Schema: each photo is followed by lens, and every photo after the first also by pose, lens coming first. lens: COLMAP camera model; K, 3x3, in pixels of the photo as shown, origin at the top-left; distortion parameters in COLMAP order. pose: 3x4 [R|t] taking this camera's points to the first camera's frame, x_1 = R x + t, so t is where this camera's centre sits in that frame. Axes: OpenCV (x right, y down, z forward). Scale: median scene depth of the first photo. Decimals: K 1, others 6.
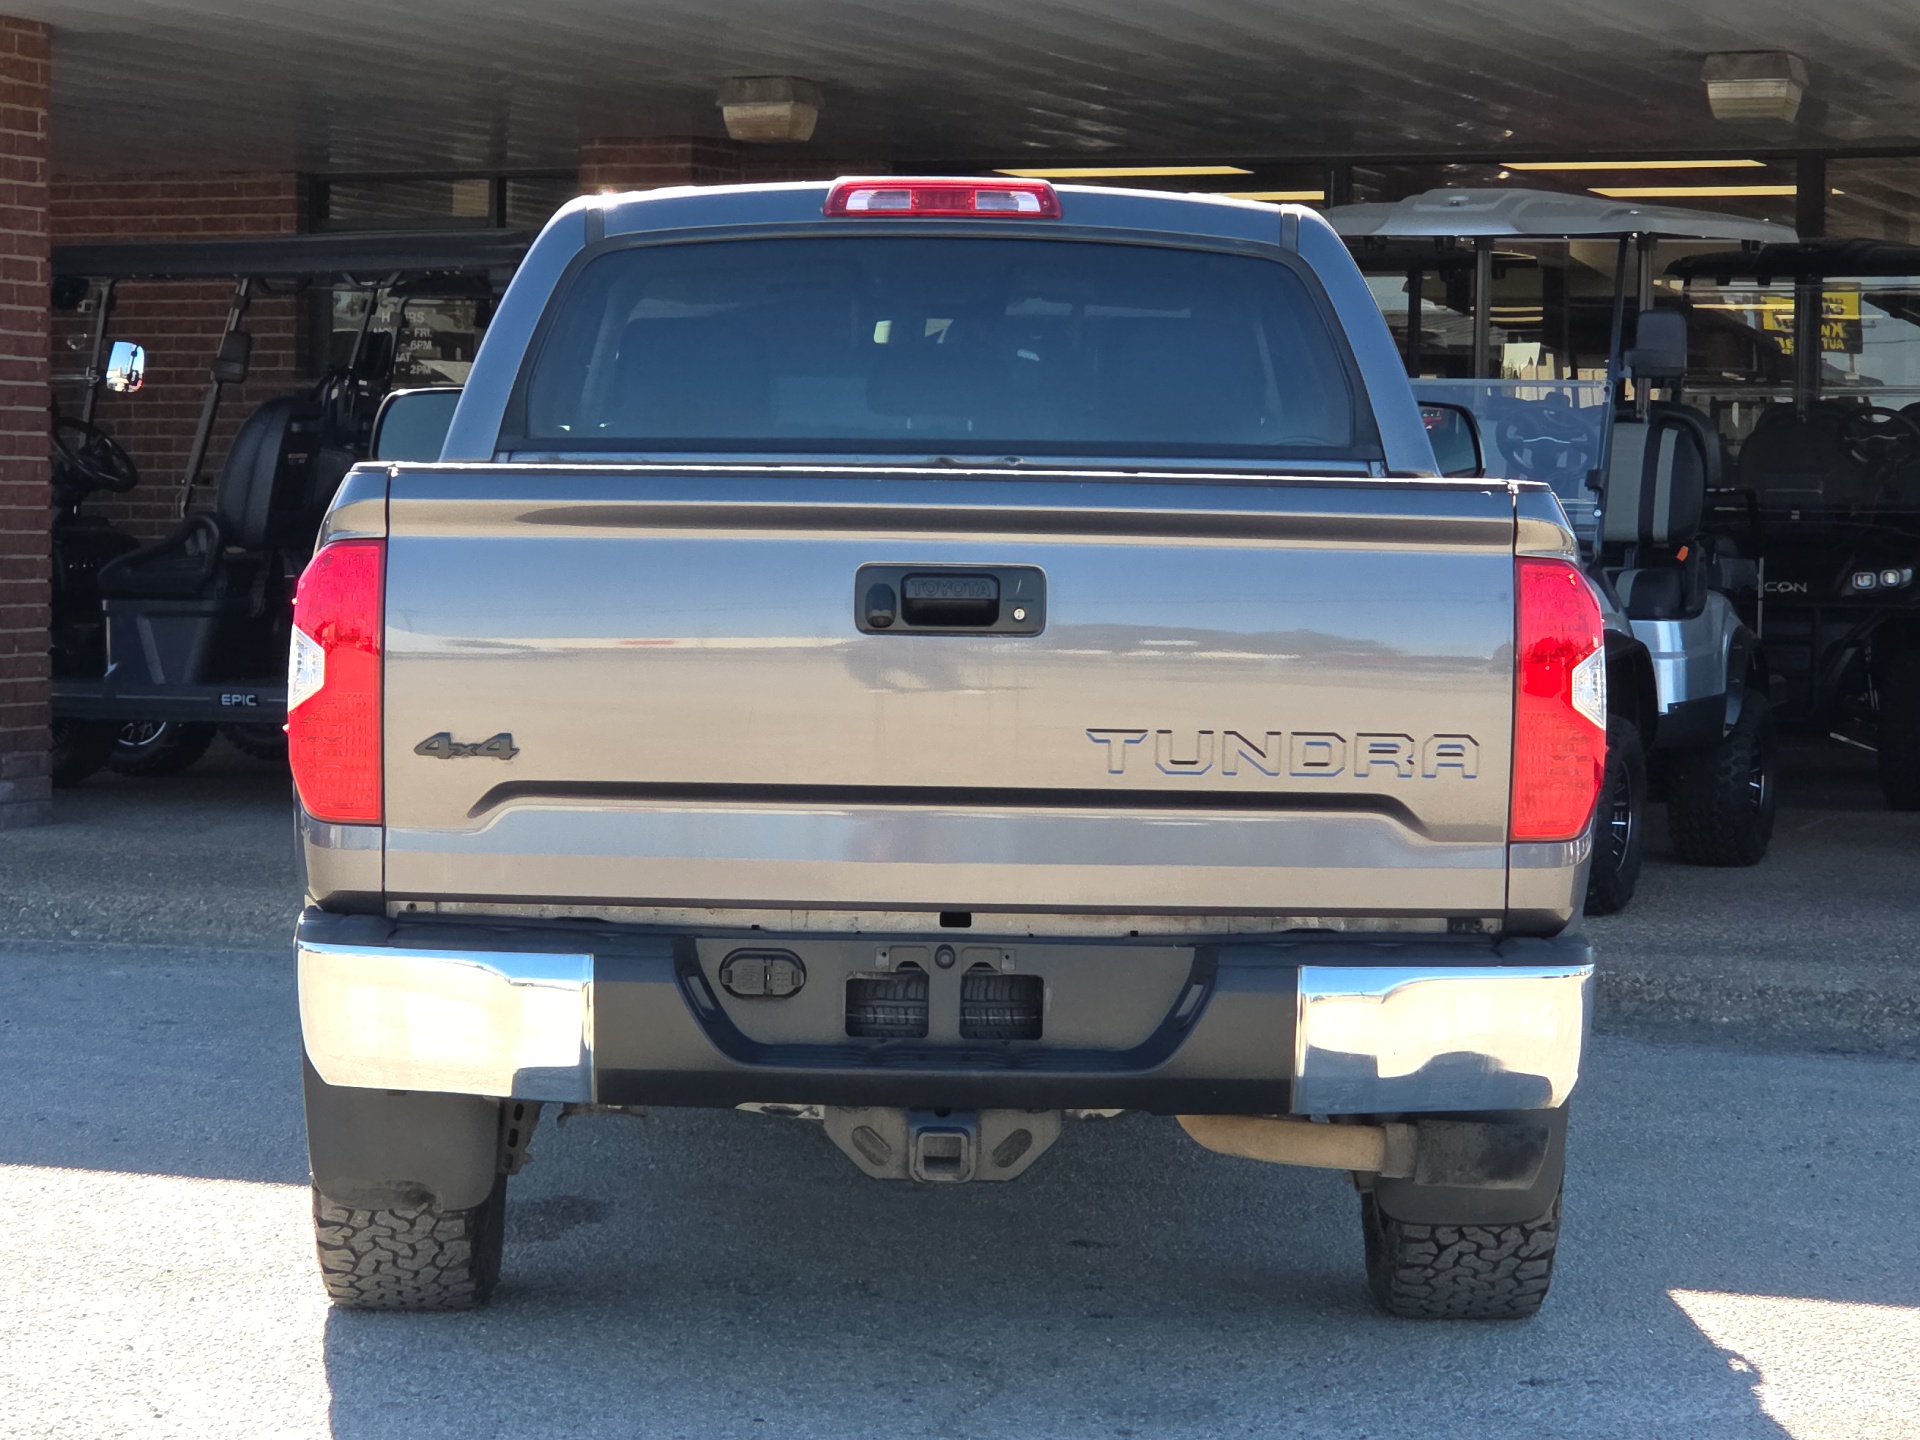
lens RADIAL K [[4912.8, 0, 1036.3], [0, 4912.8, 701.5], [0, 0, 1]] dist [-0.109794, 0.000000]
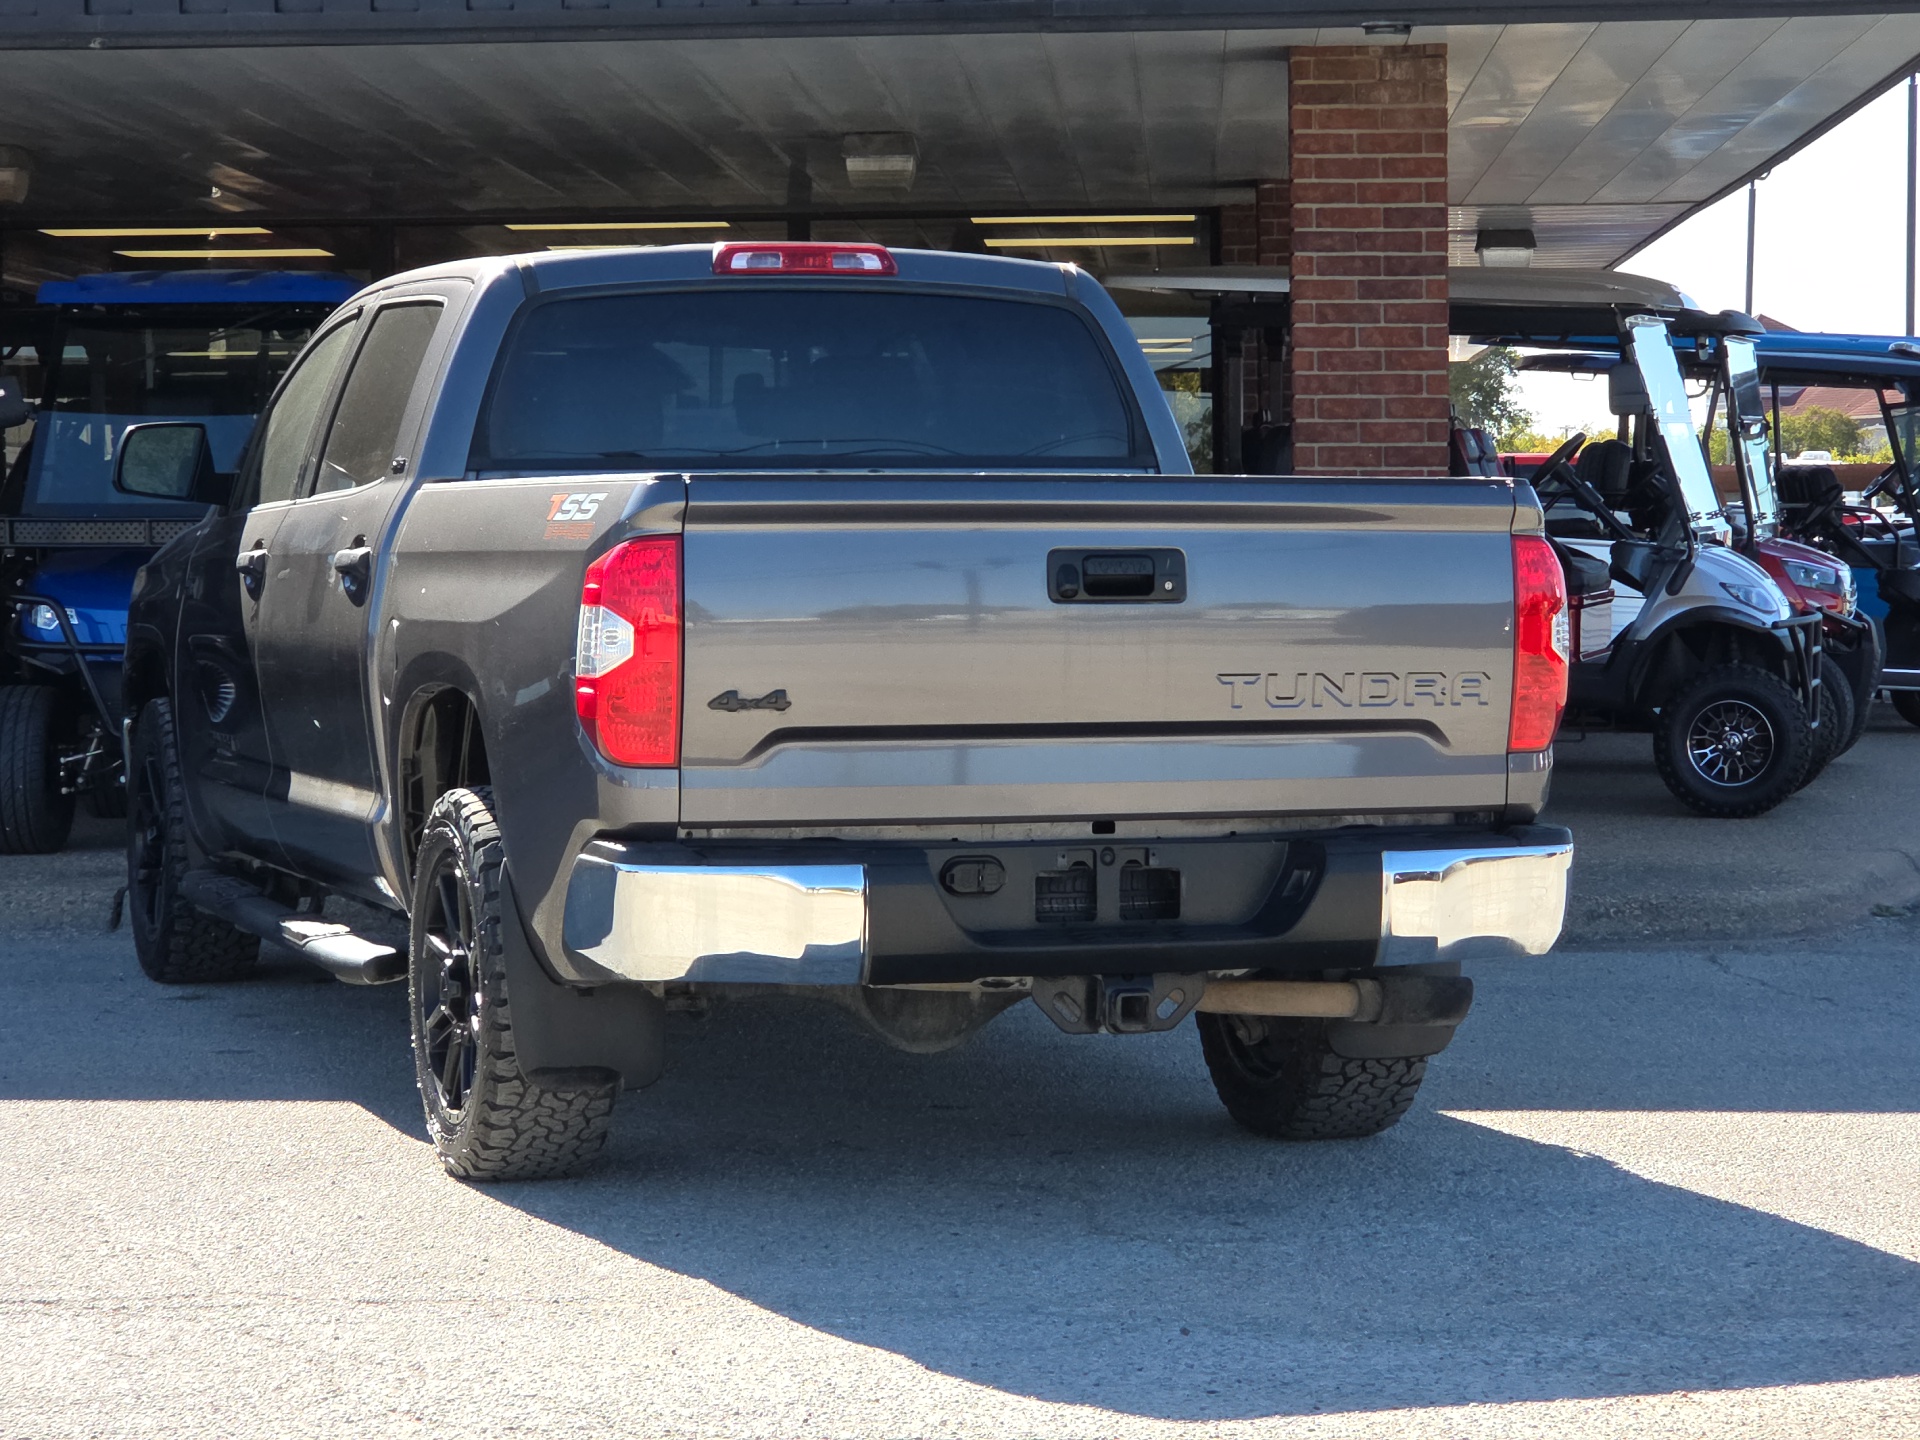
lens RADIAL K [[4455.7, 0, 962.0], [0, 4455.7, 720.3], [0, 0, 1]] dist [0.064656, 0.000000]
pose [[0.956232, -0.029725, 0.291096, -0.387844], [0.029176, 0.999555, 0.006225, 0.008386], [-0.291151, 0.002540, 0.956674, -0.093747]]
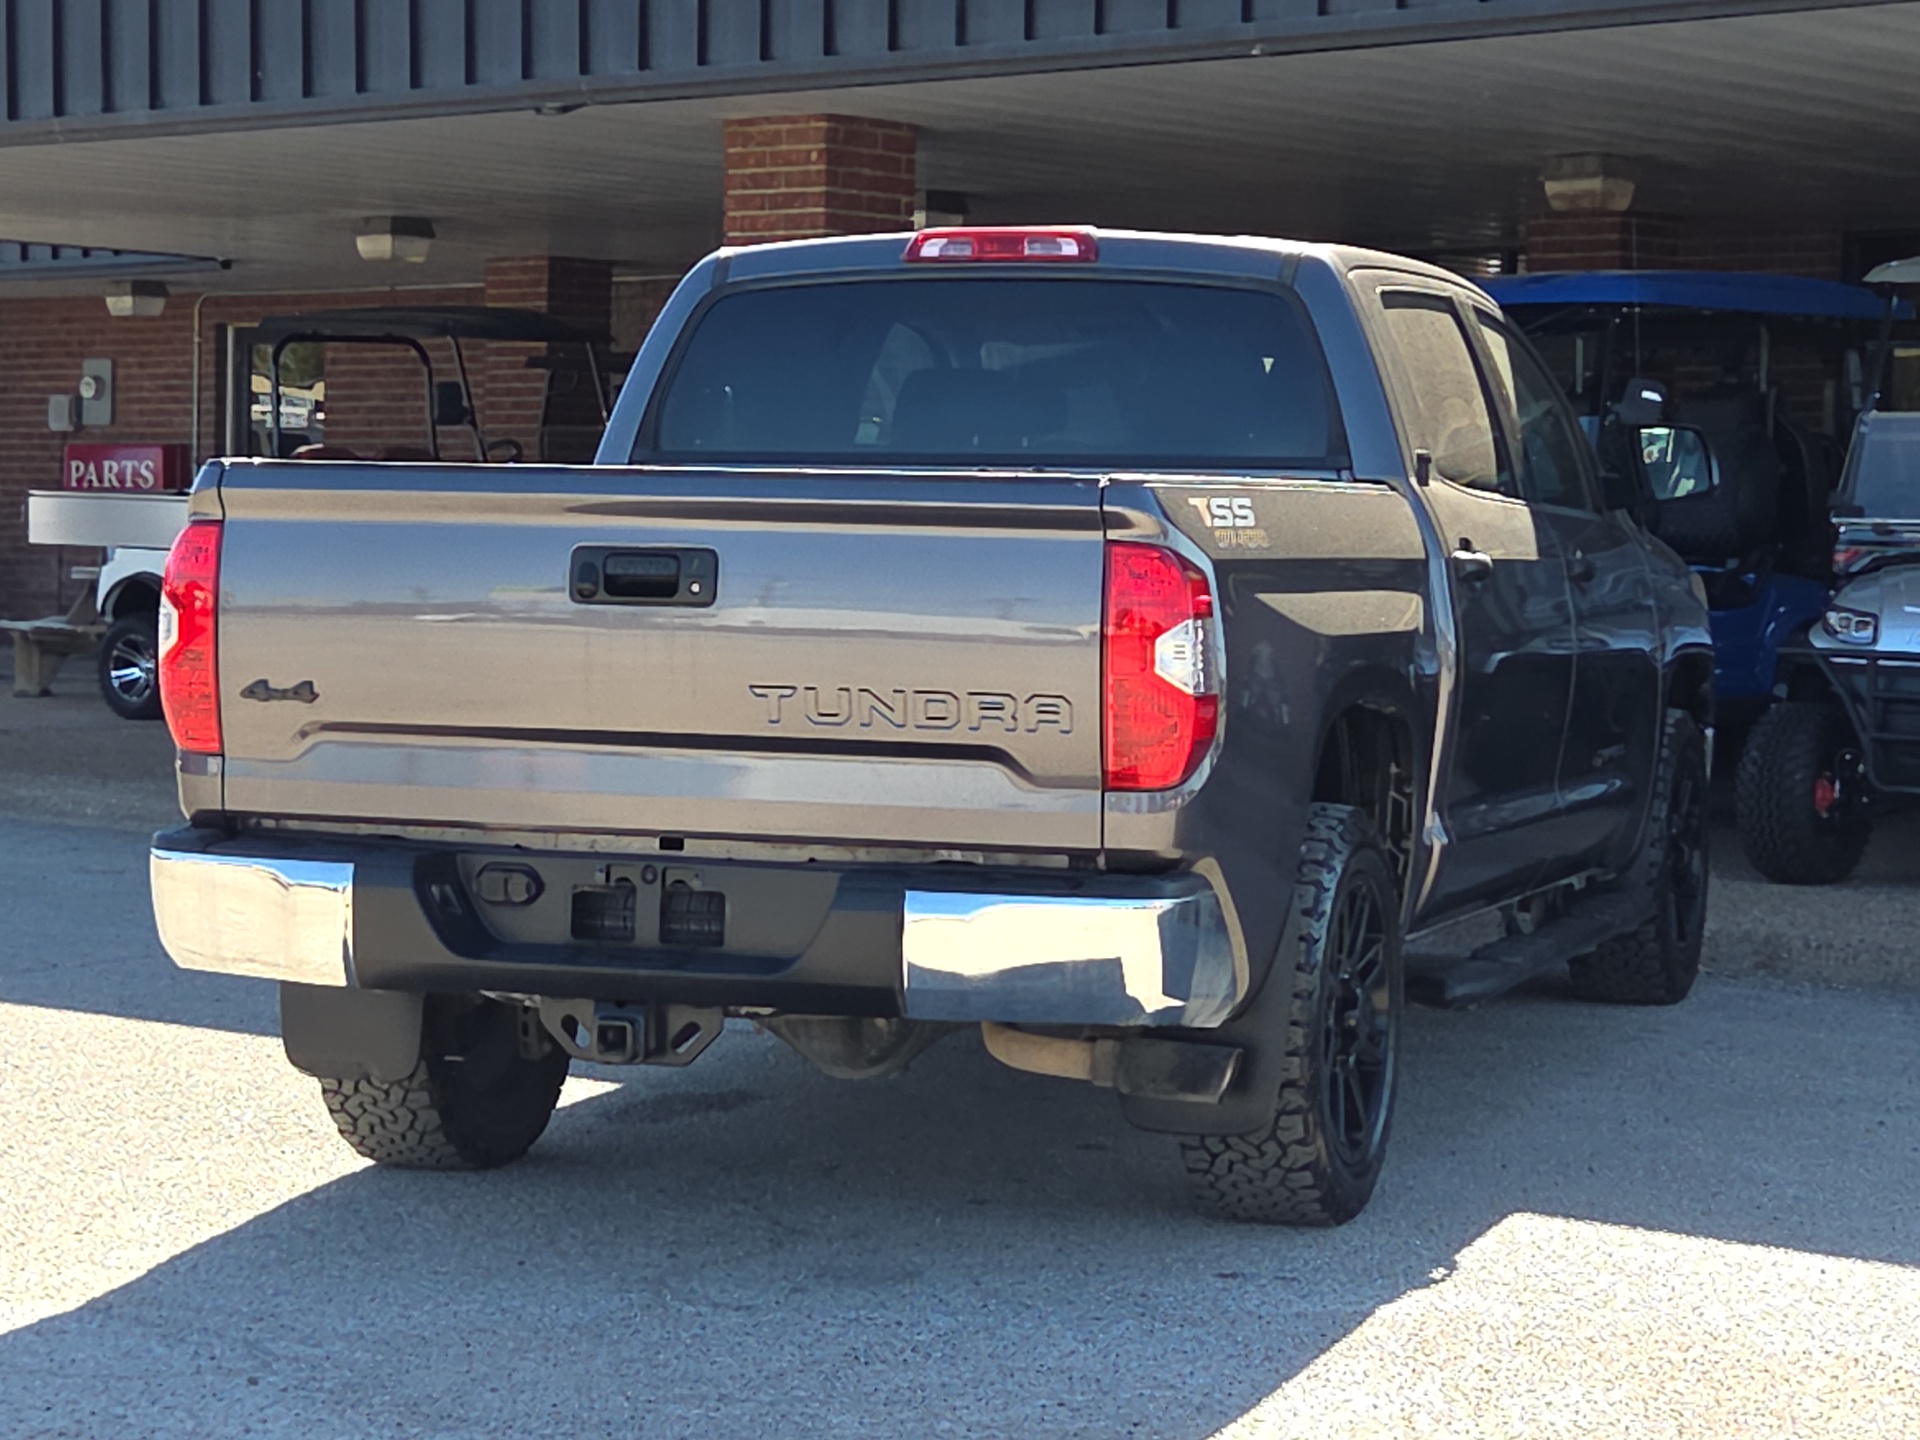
lens RADIAL K [[4380.1, 0, 959.5], [0, 4380.1, 707.5], [0, 0, 1]] dist [0.205854, 0.000000]
pose [[0.940576, 0.016013, -0.339206, 0.410338], [-0.018580, 0.999818, -0.004321, 0.014543], [0.339076, 0.010367, 0.940702, 0.024019]]
